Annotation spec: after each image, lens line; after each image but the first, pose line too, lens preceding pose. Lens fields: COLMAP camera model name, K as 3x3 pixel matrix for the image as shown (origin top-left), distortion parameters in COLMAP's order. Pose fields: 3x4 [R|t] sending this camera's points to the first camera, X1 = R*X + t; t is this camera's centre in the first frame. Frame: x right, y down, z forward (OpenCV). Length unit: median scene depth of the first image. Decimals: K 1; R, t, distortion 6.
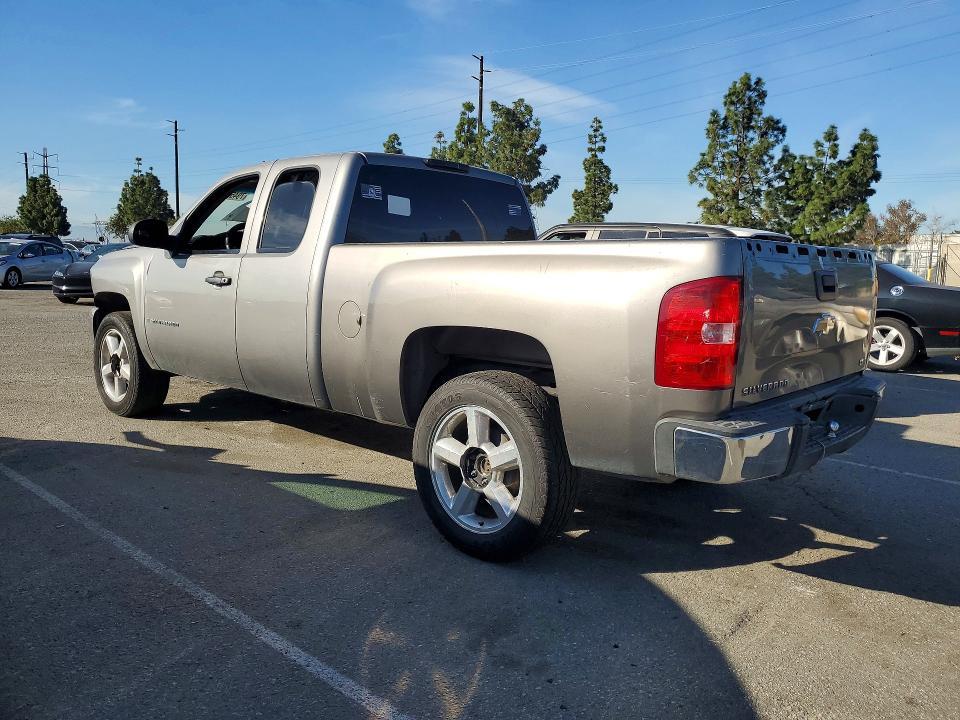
lens RADIAL K [[763.6, 0, 485.3], [0, 763.6, 356.2], [0, 0, 1]] dist [-0.008602, 0.040863]
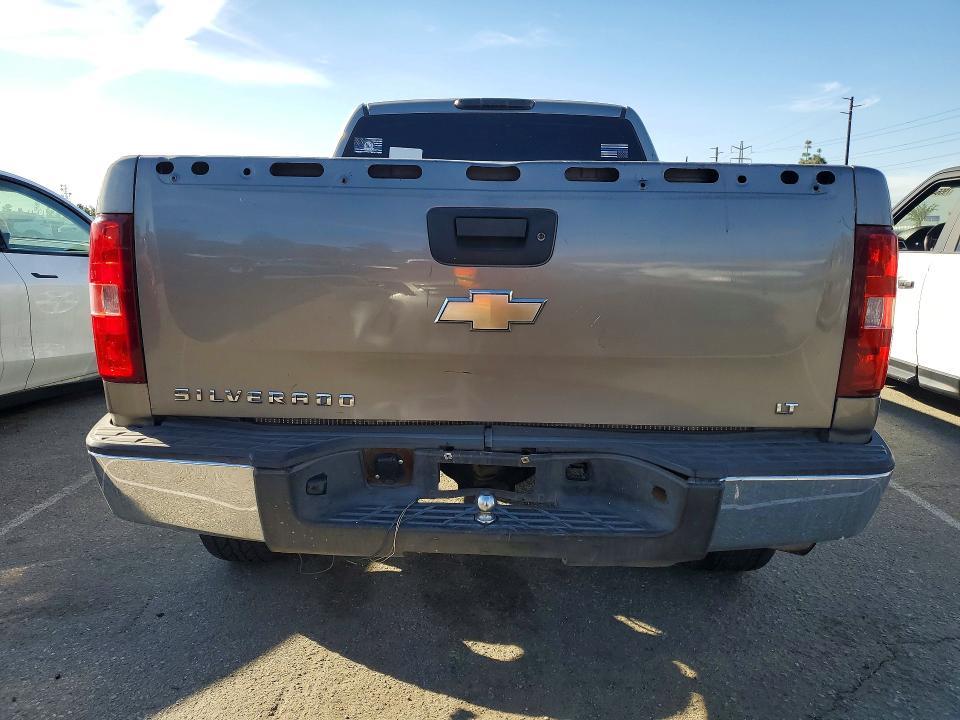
lens RADIAL K [[763.6, 0, 481.6], [0, 763.6, 360.6], [0, 0, 1]] dist [-0.008602, 0.040863]
pose [[0.653711, 0.112861, -0.748281, 0.678552], [-0.094909, 0.993236, 0.066893, -0.033326], [0.750769, 0.027290, 0.660001, 0.517548]]
